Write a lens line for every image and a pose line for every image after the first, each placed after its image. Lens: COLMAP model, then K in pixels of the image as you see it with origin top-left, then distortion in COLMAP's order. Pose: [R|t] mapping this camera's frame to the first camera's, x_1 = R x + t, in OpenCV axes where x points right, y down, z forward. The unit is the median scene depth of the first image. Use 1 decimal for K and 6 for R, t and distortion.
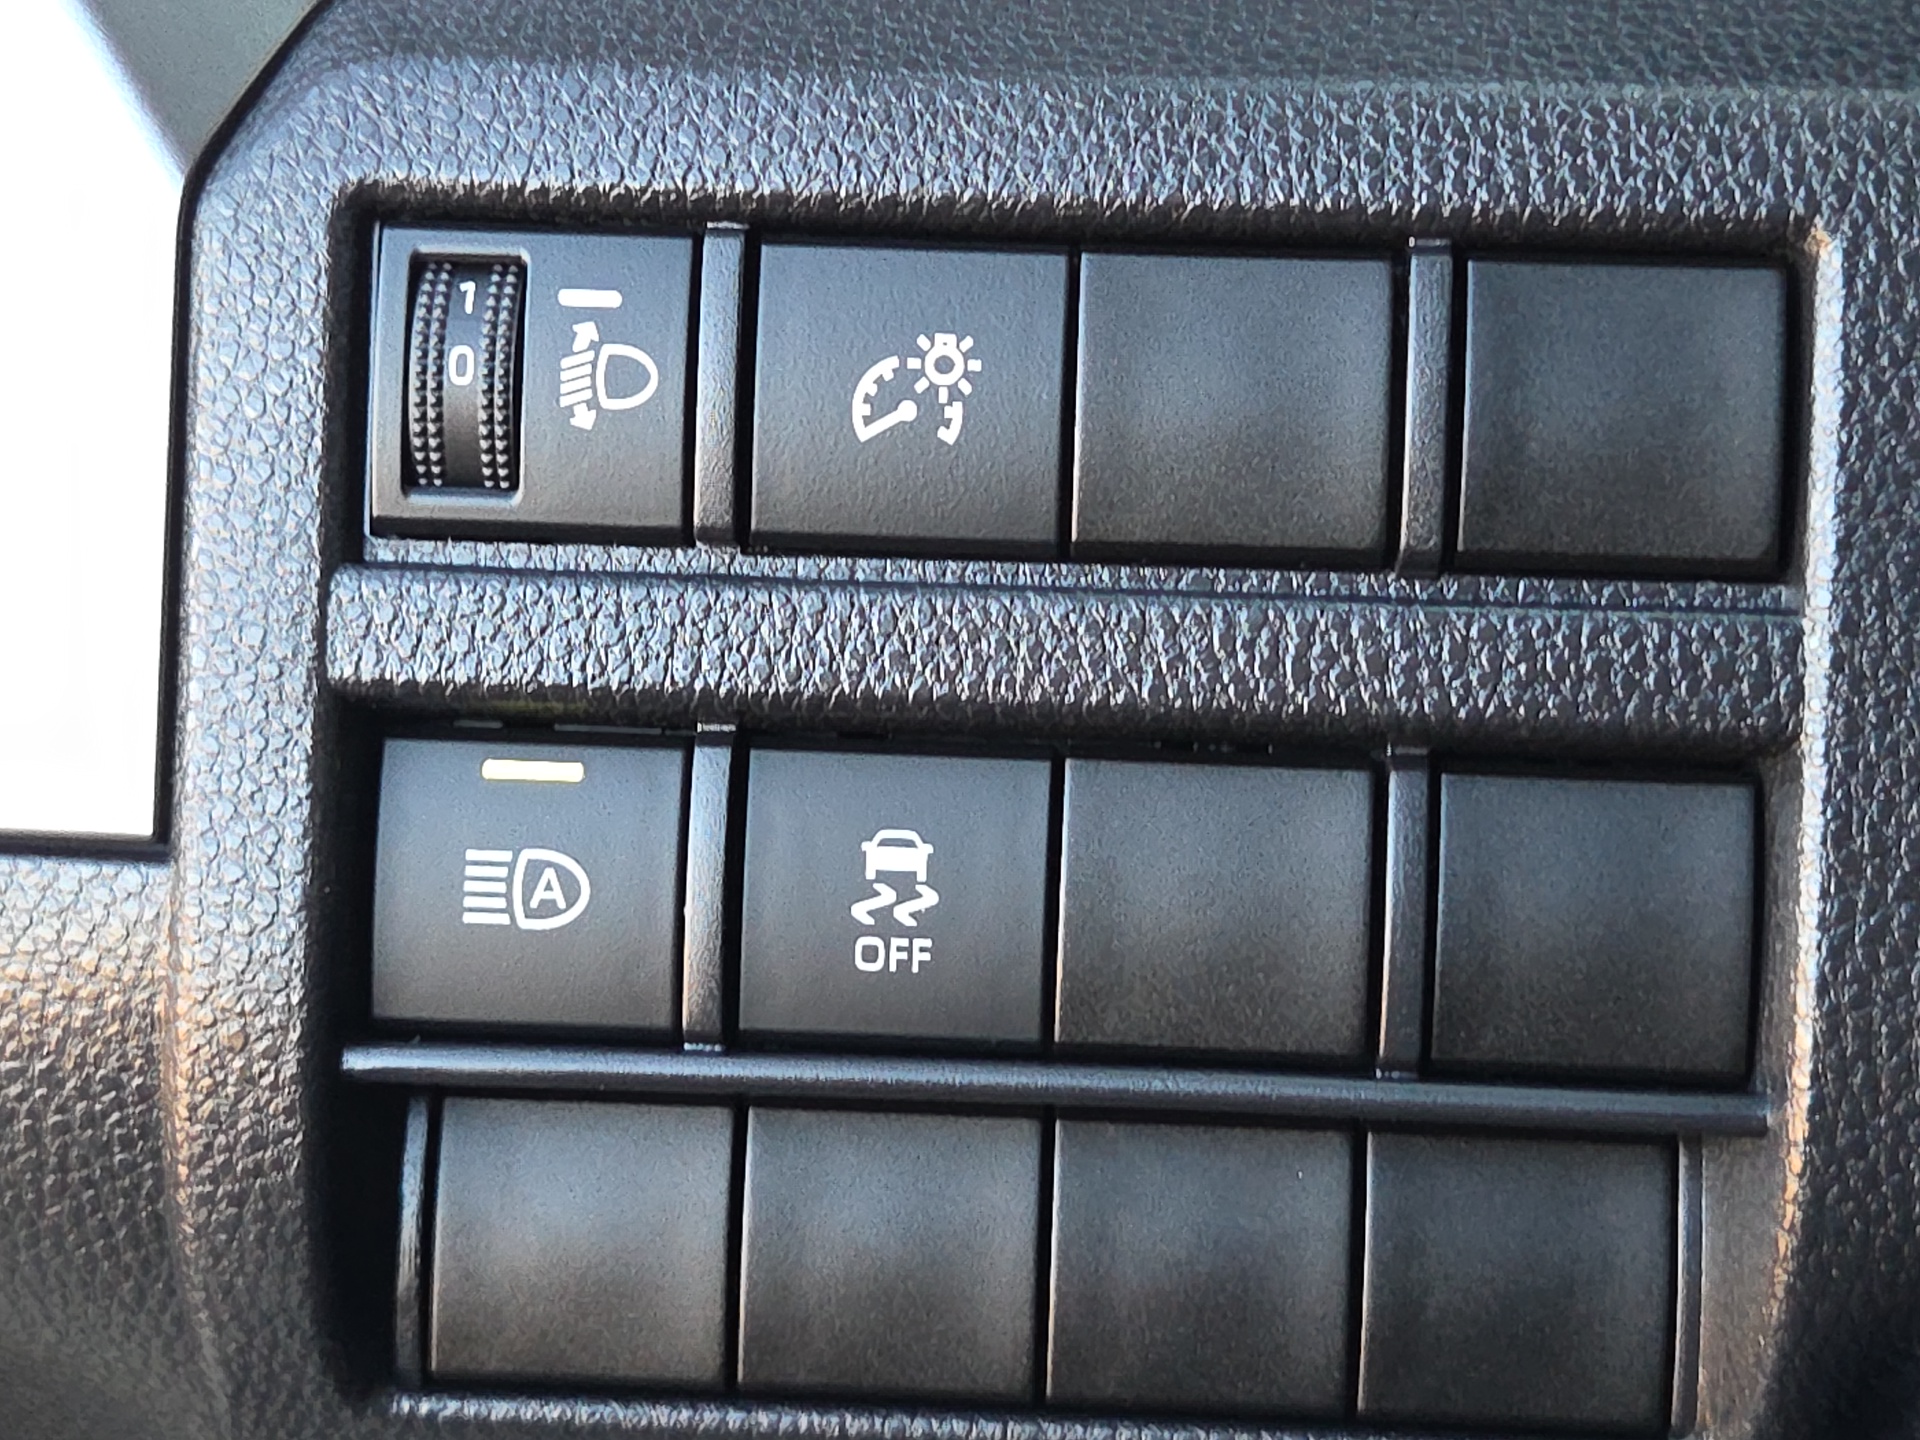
lens RADIAL K [[3075.9, 0, 963.1], [0, 3075.9, 719.7], [0, 0, 1]] dist [-0.038753, 0.000000]
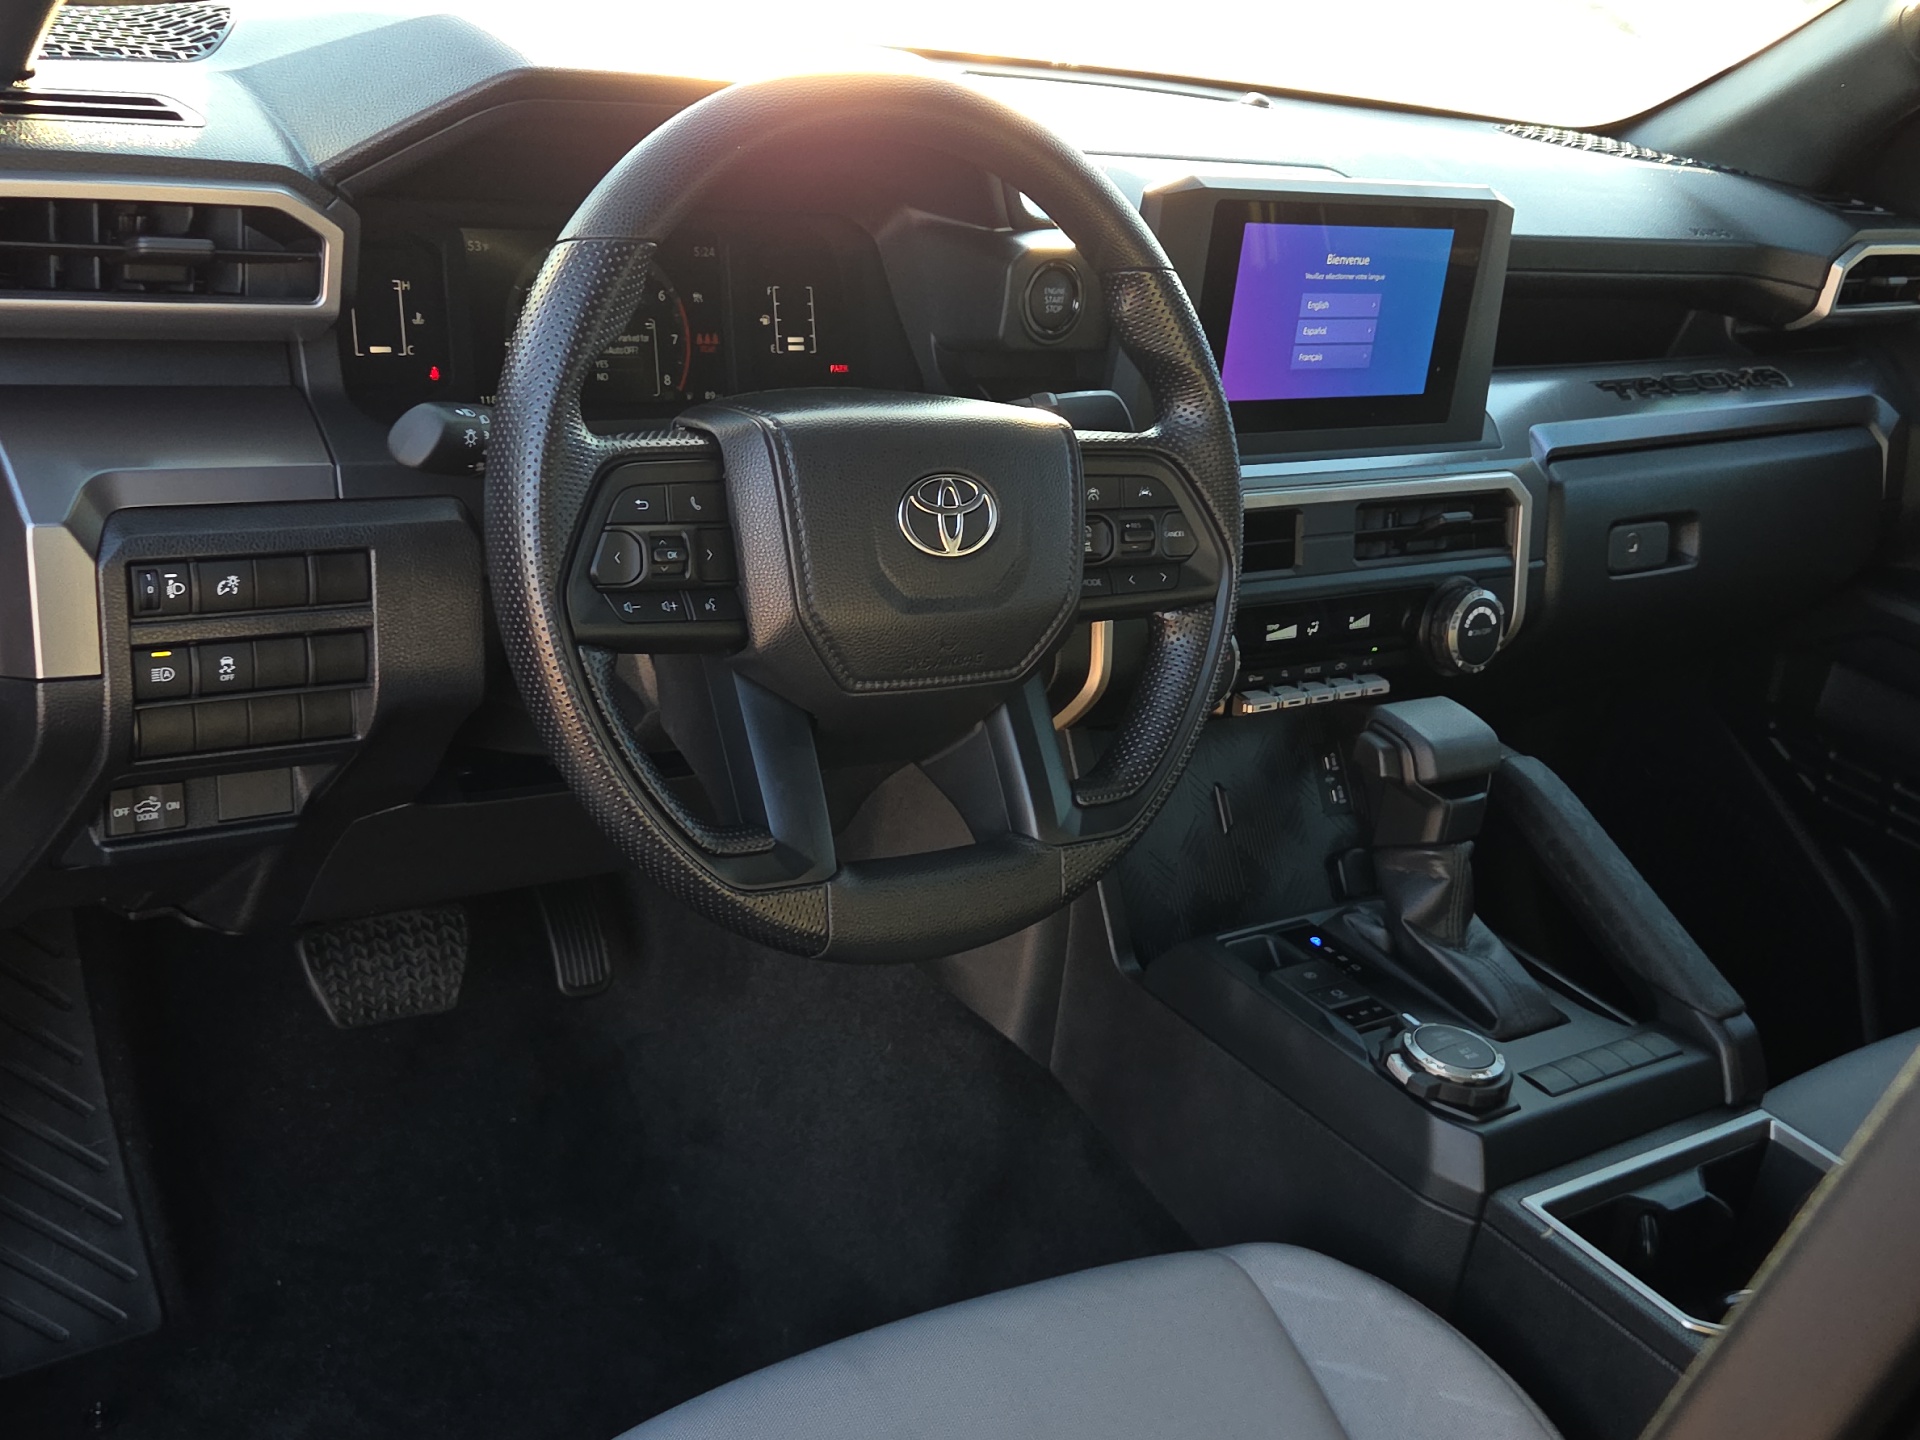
lens RADIAL K [[2191.7, 0, 965.8], [0, 2191.7, 719.3], [0, 0, 1]] dist [0.068816, 0.000000]
pose [[0.780084, -0.145661, 0.608483, -1.556528], [0.052819, 0.984383, 0.167930, -0.498043], [-0.623441, -0.098860, 0.775595, -3.285811]]
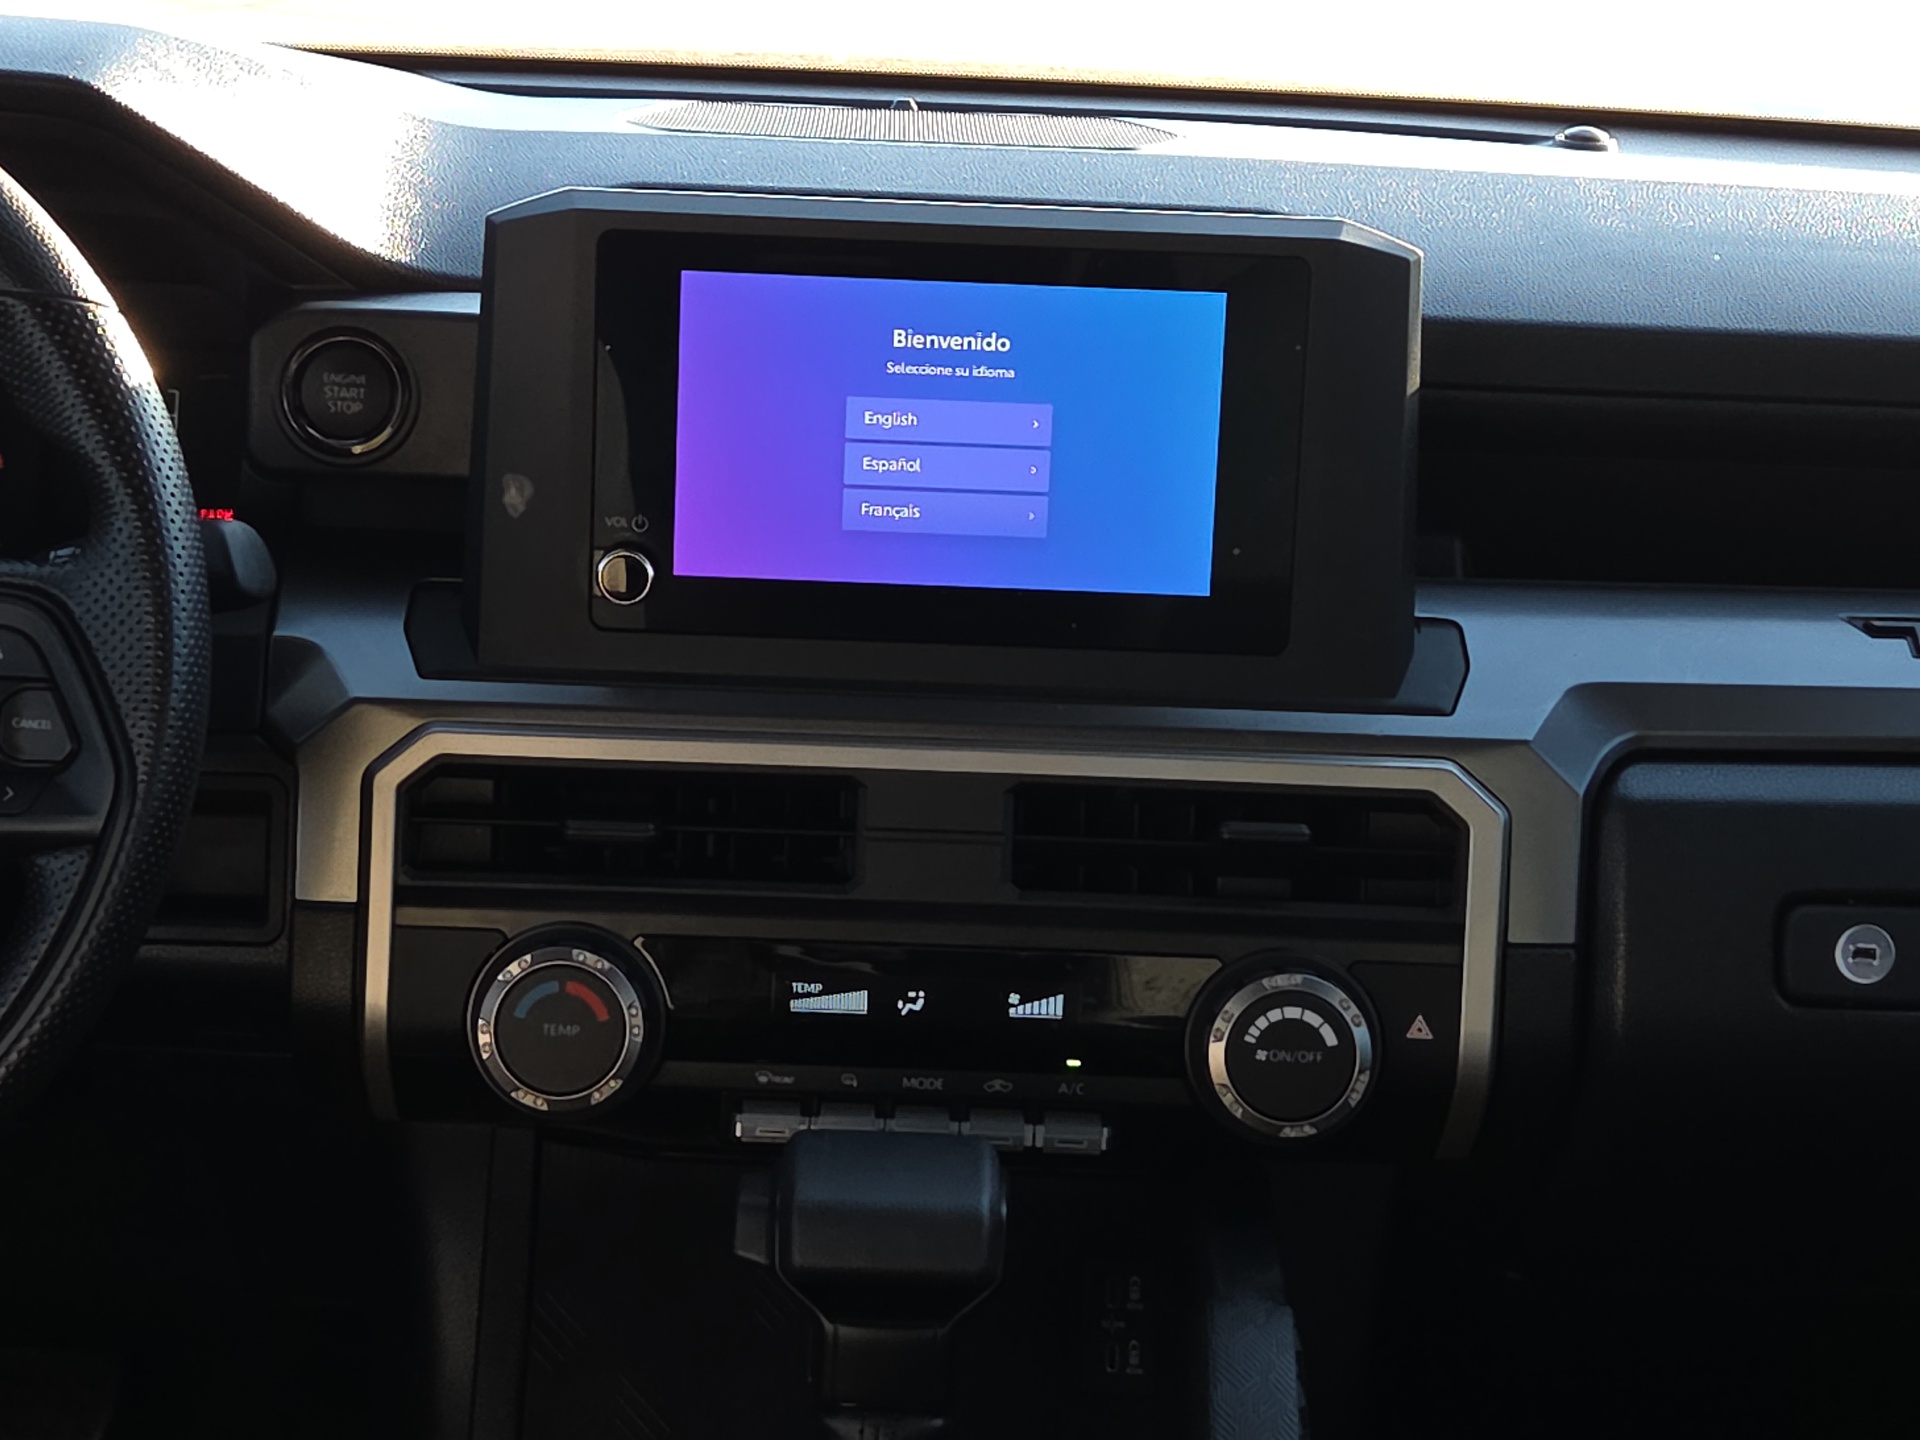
lens RADIAL K [[3580.0, 0, 922.8], [0, 3580.0, 665.1], [0, 0, 1]] dist [0.106638, 0.000000]
pose [[0.999595, 0.005211, 0.027962, 2.810389], [-0.003865, 0.998841, -0.047986, 0.078111], [-0.028180, 0.047859, 0.998457, -4.572372]]
